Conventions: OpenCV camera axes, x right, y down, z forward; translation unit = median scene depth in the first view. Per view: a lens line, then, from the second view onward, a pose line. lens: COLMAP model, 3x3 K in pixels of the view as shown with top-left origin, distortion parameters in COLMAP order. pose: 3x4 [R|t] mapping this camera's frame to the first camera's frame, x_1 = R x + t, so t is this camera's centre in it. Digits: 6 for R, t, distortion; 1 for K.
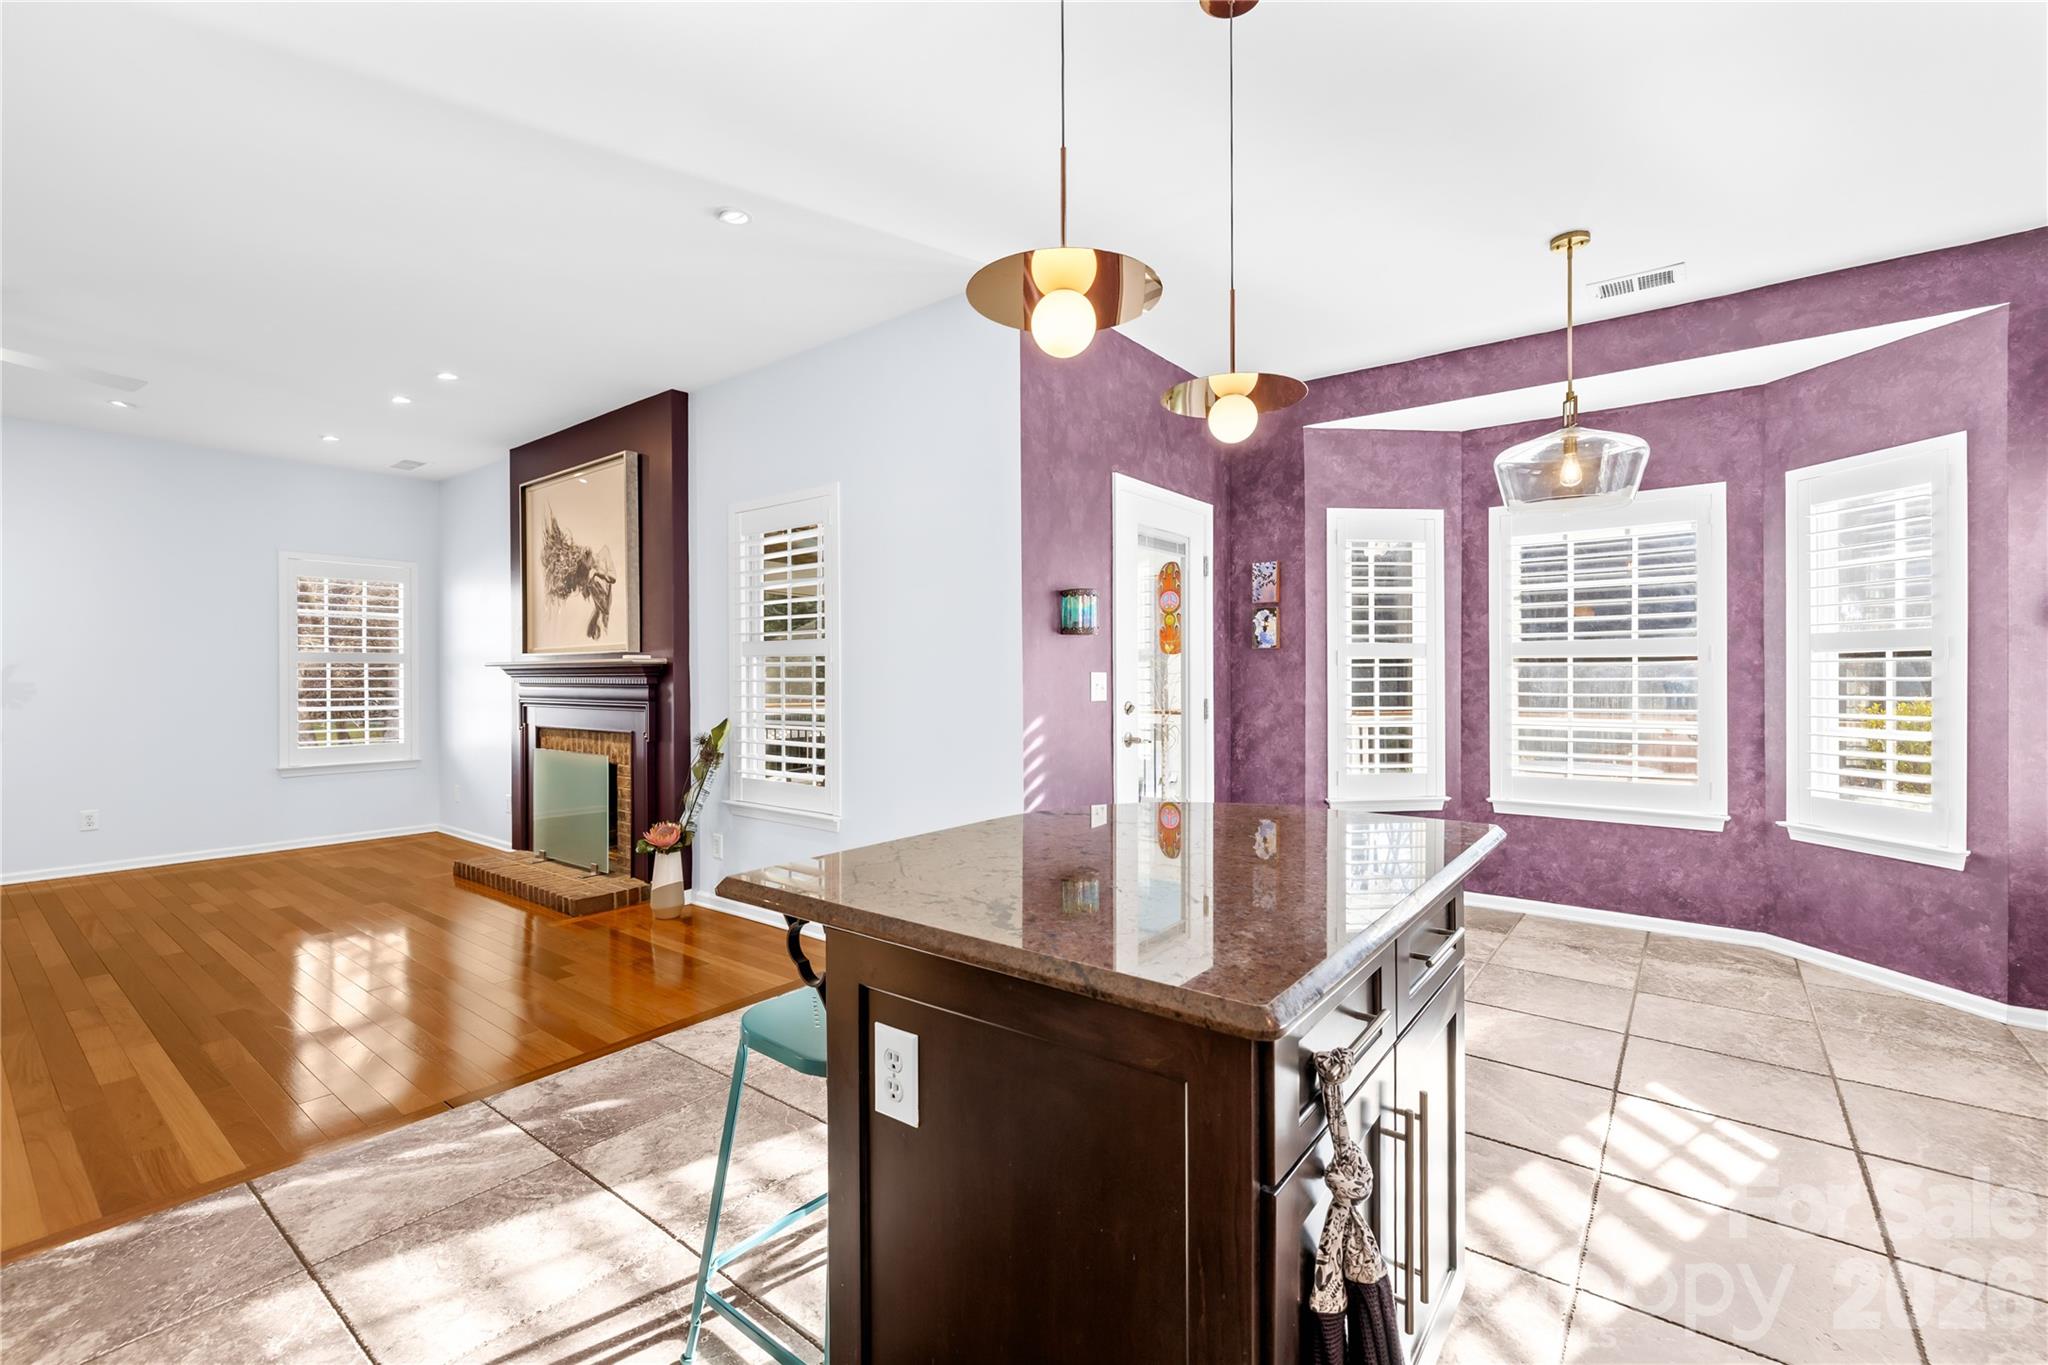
lens RADIAL K [[878.6, 0, 1030.2], [0, 878.6, 679.2], [0, 0, 1]] dist [0.000370, 0.000111]
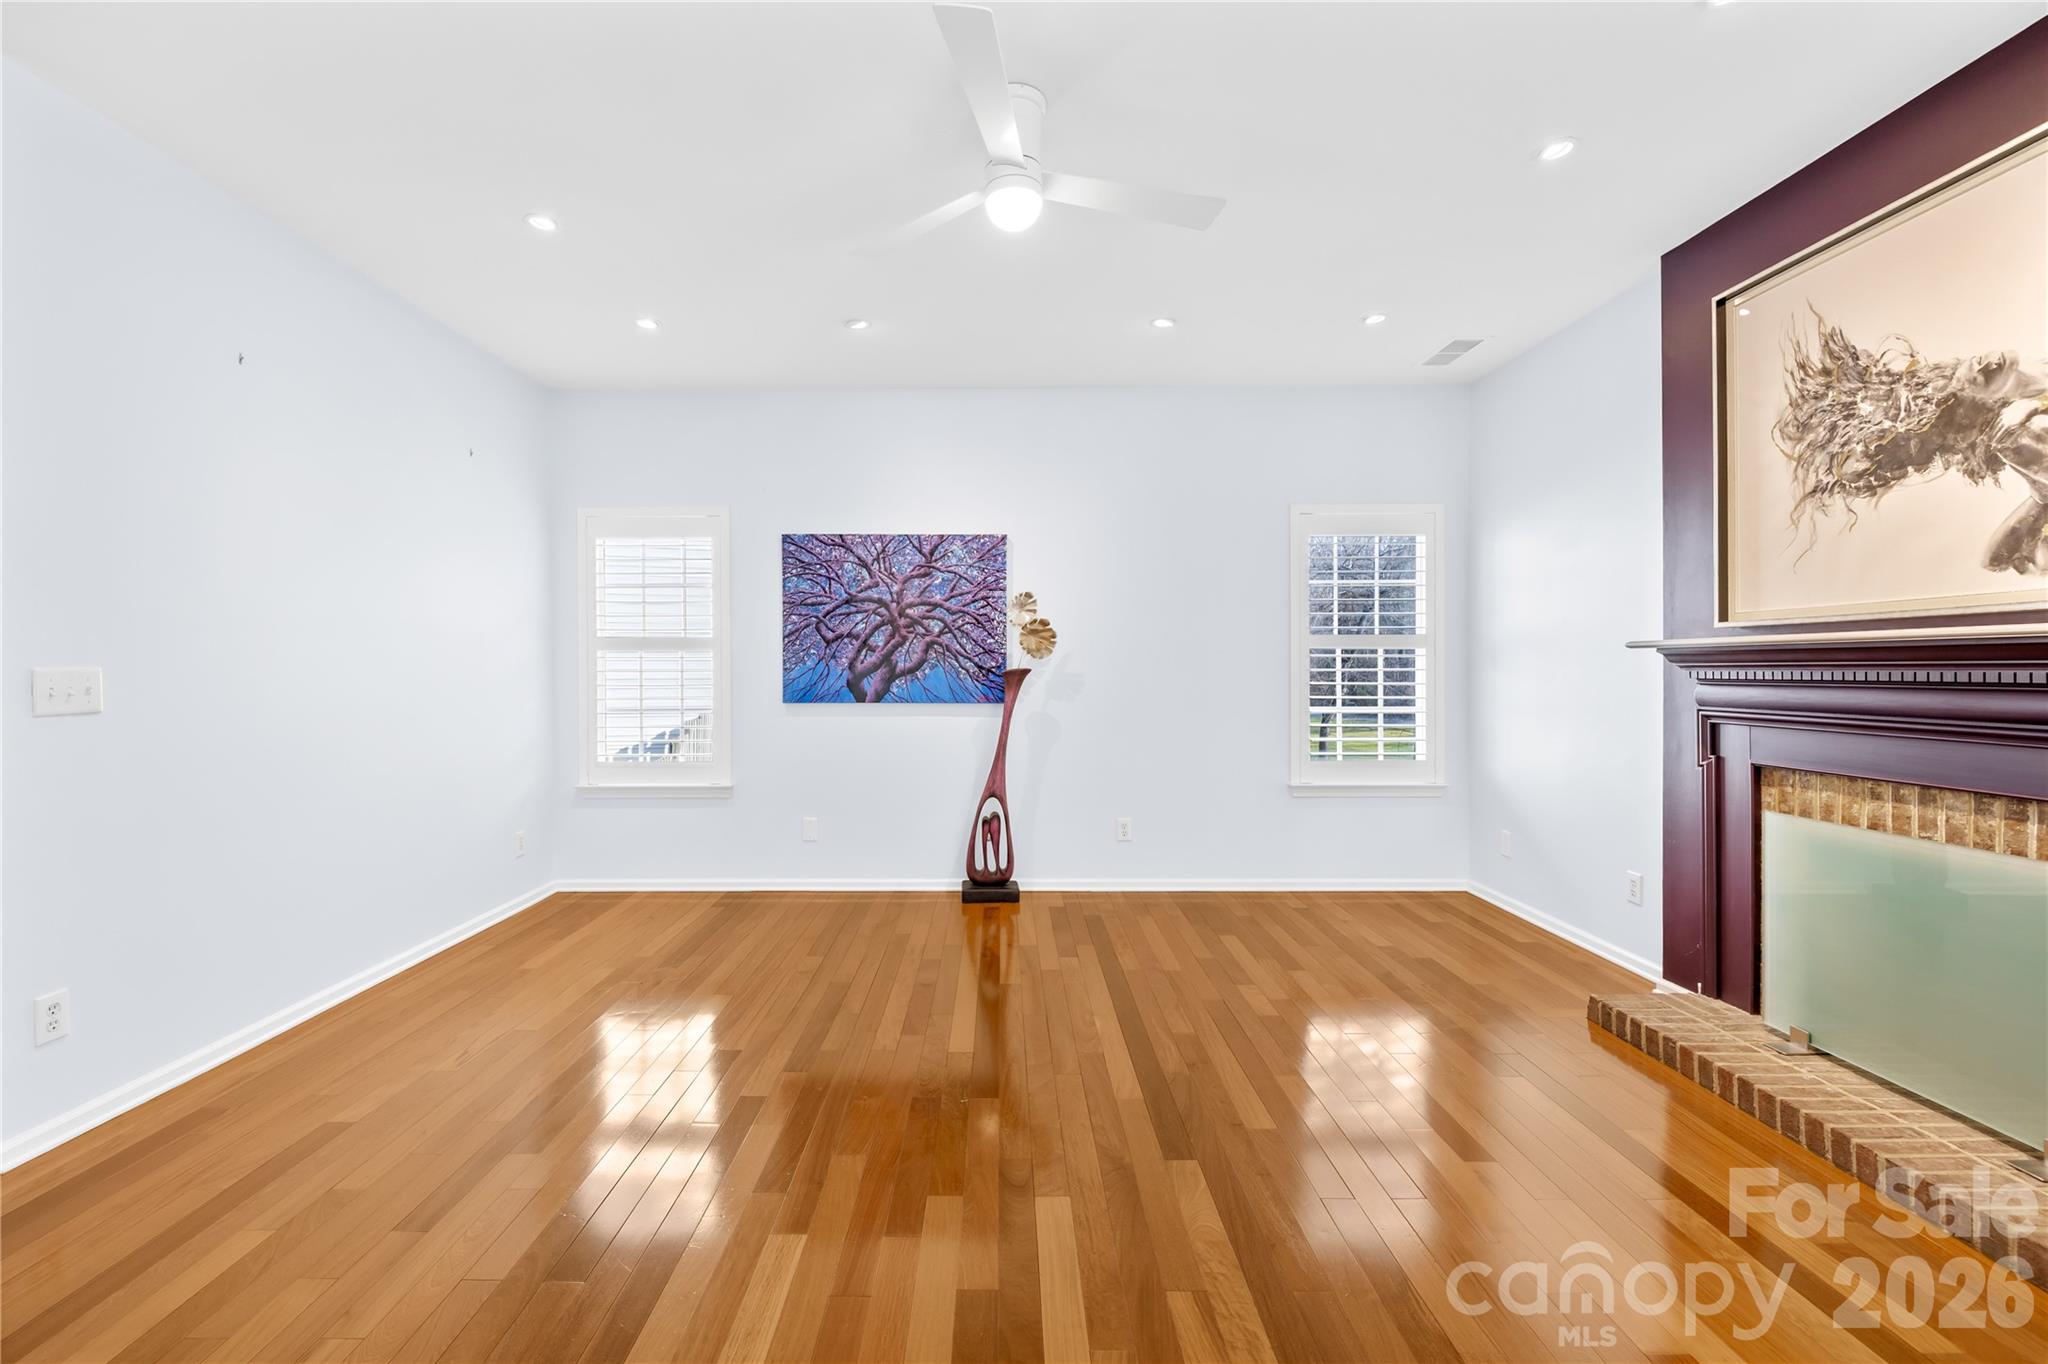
lens RADIAL K [[878.6, 0, 1020.1], [0, 878.6, 670.0], [0, 0, 1]] dist [0.000370, 0.000111]
pose [[0.624678, 0.001715, -0.780880, -0.600631], [0.000581, 0.999996, 0.002661, -0.003740], [0.780882, -0.002116, 0.624675, 0.493360]]
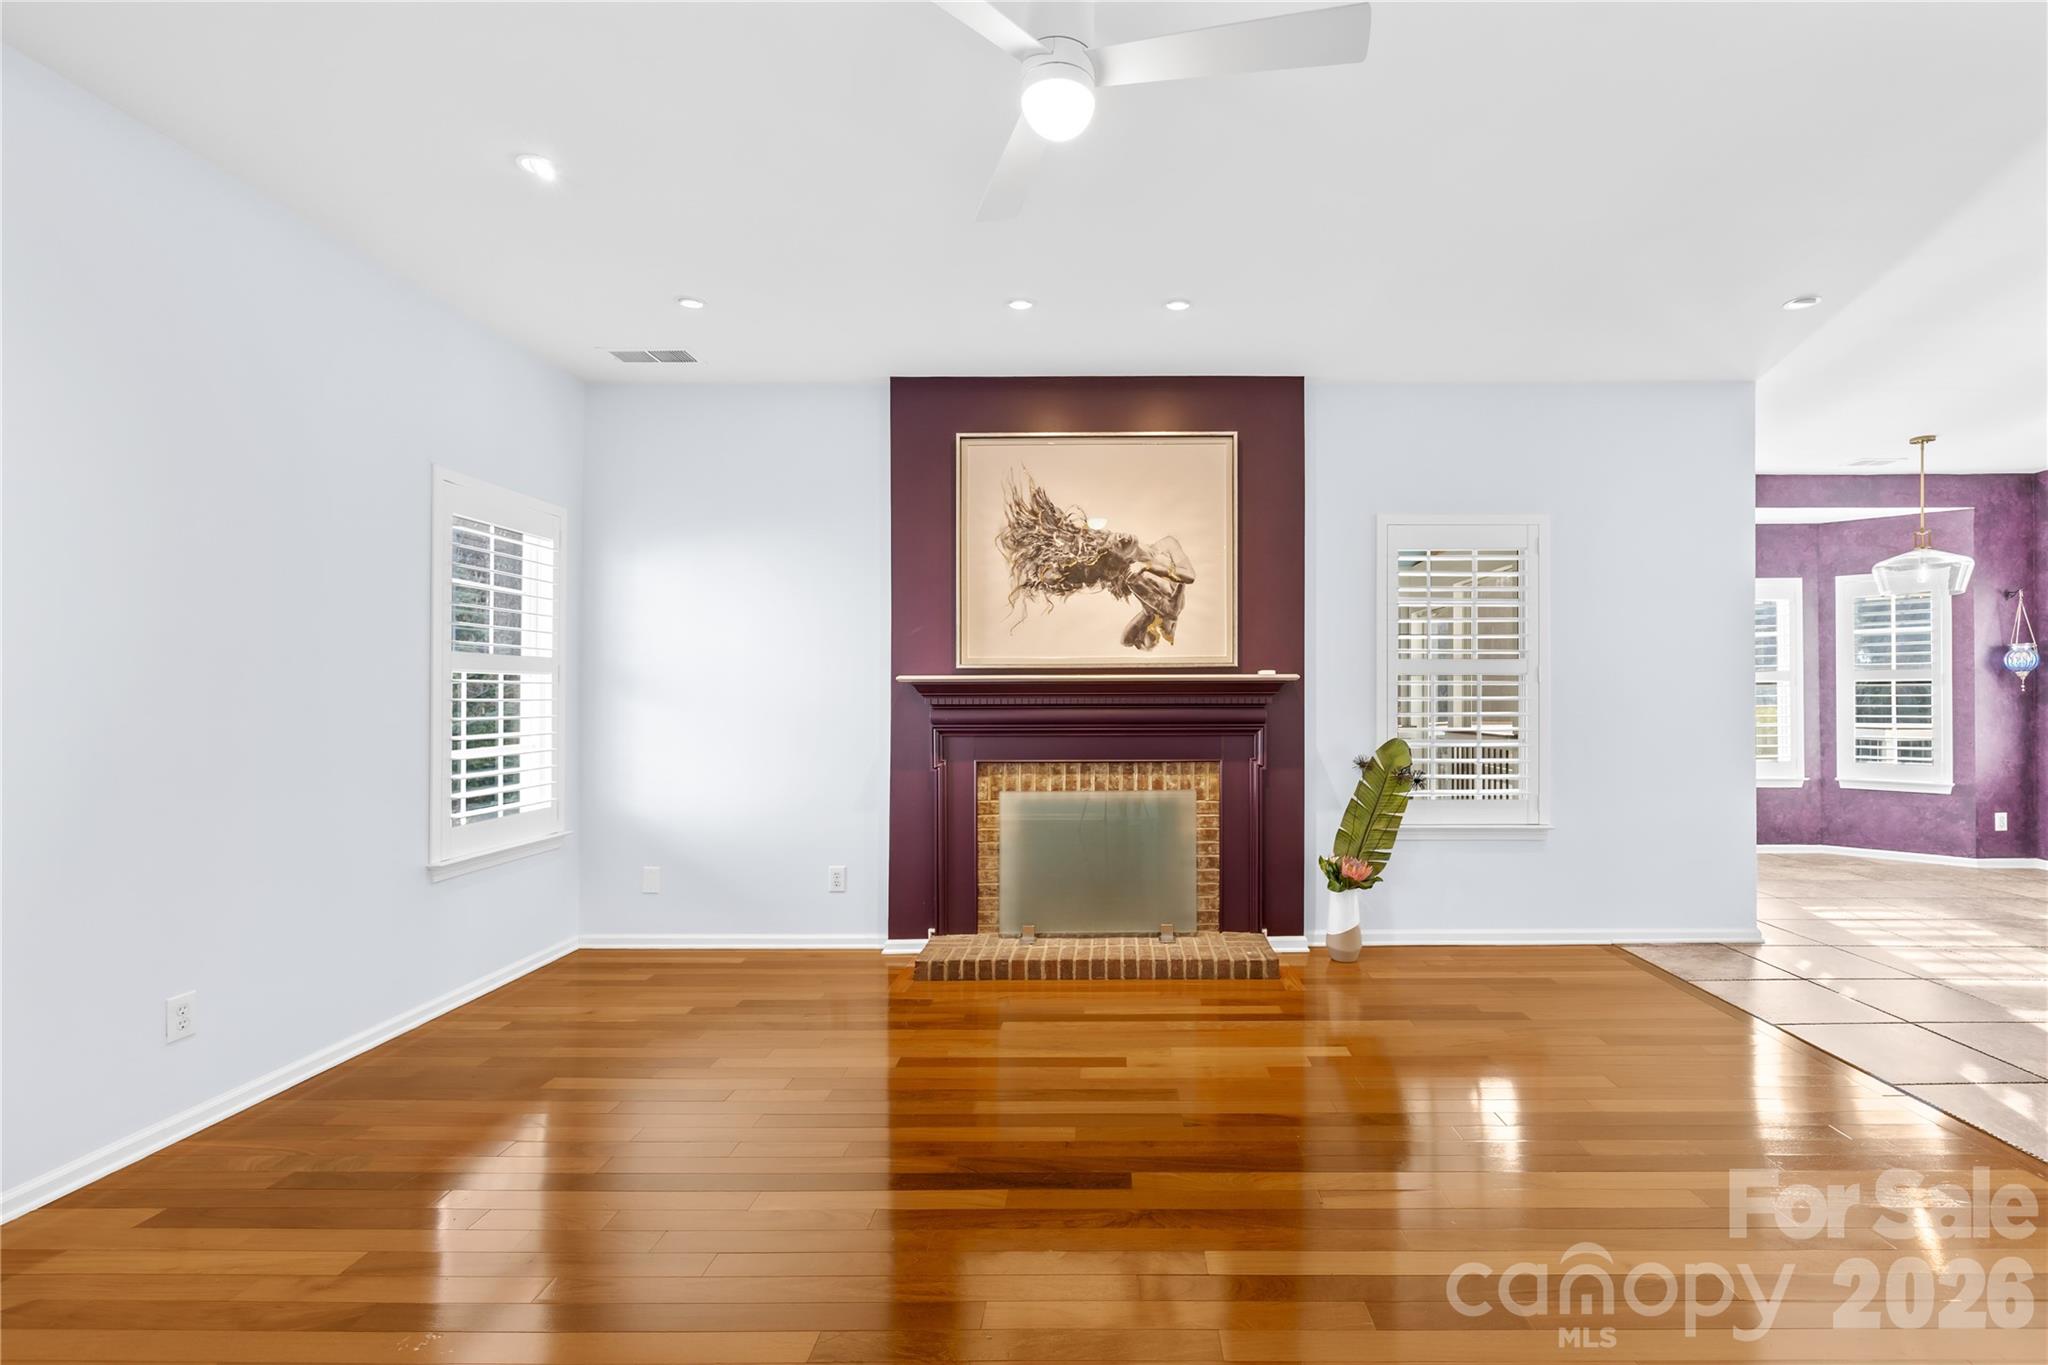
lens RADIAL K [[904.3, 0, 1100.3], [0, 904.3, 689.1], [0, 0, 1]] dist [-0.002648, -0.000867]
pose [[0.789385, 0.002754, 0.613892, -1.326677], [0.002734, 0.999964, -0.008002, -0.003013], [-0.613892, 0.007995, 0.789349, 0.466793]]
